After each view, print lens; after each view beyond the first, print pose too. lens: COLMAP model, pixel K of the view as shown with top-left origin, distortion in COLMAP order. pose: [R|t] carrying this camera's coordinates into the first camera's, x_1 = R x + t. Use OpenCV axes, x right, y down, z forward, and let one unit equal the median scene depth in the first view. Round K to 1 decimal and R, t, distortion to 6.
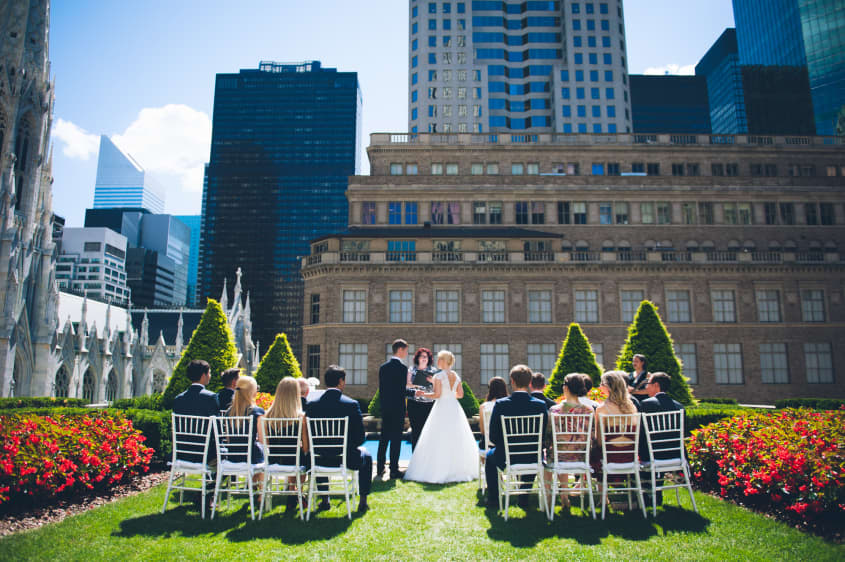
lens RADIAL K [[598.0, 0, 420.9], [0, 598.0, 284.6], [0, 0, 1]] dist [-0.046391, -0.004875]
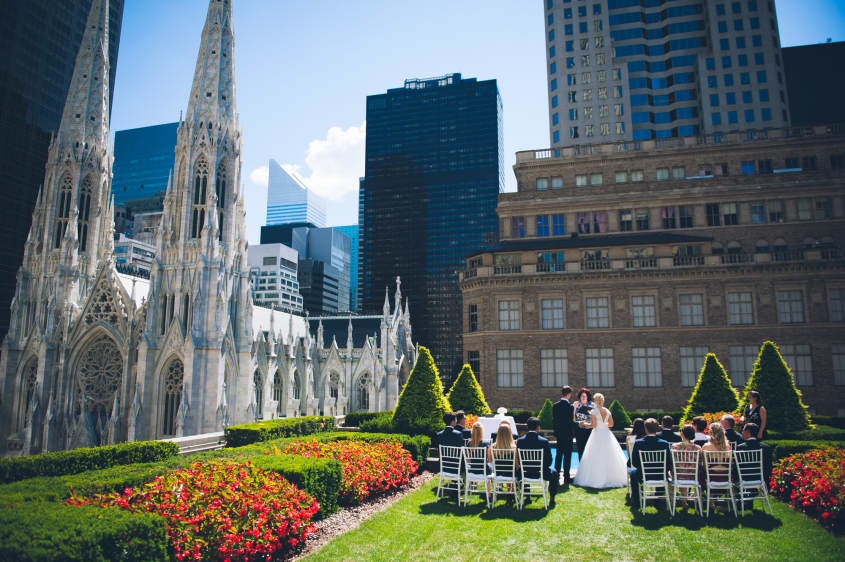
lens RADIAL K [[581.6, 0, 421.1], [0, 581.6, 284.7], [0, 0, 1]] dist [-0.046782, -0.005652]
pose [[0.968347, -0.041196, -0.246185, -0.003111], [0.042367, 0.999102, -0.000542, -0.022774], [0.245986, -0.009905, 0.969223, -0.058880]]
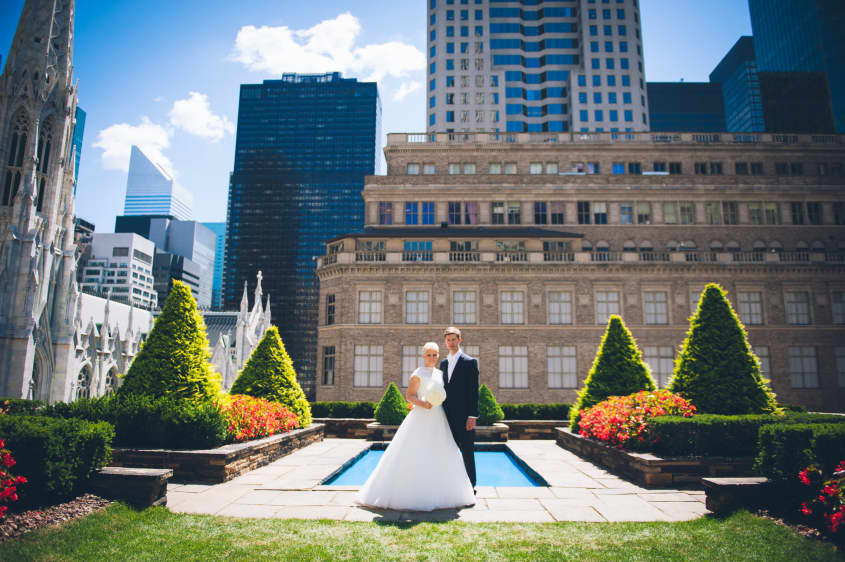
lens RADIAL K [[581.6, 0, 421.1], [0, 581.6, 284.7], [0, 0, 1]] dist [-0.046782, -0.005652]
pose [[0.999532, 0.002046, -0.030536, 0.001808], [-0.002324, 0.999956, -0.009046, 0.007174], [0.030517, 0.009113, 0.999493, 0.041095]]
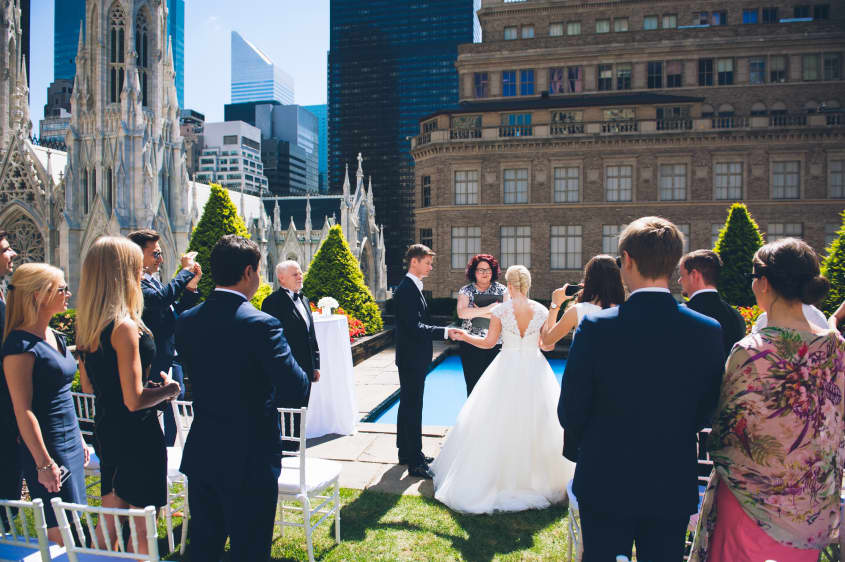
lens RADIAL K [[577.4, 0, 421.0], [0, 577.4, 286.4], [0, 0, 1]] dist [-0.050282, -0.002260]
pose [[0.978044, 0.005485, -0.208327, 0.009038], [0.037279, 0.978924, 0.200792, 0.003247], [0.205037, -0.204150, 0.957226, 0.067836]]
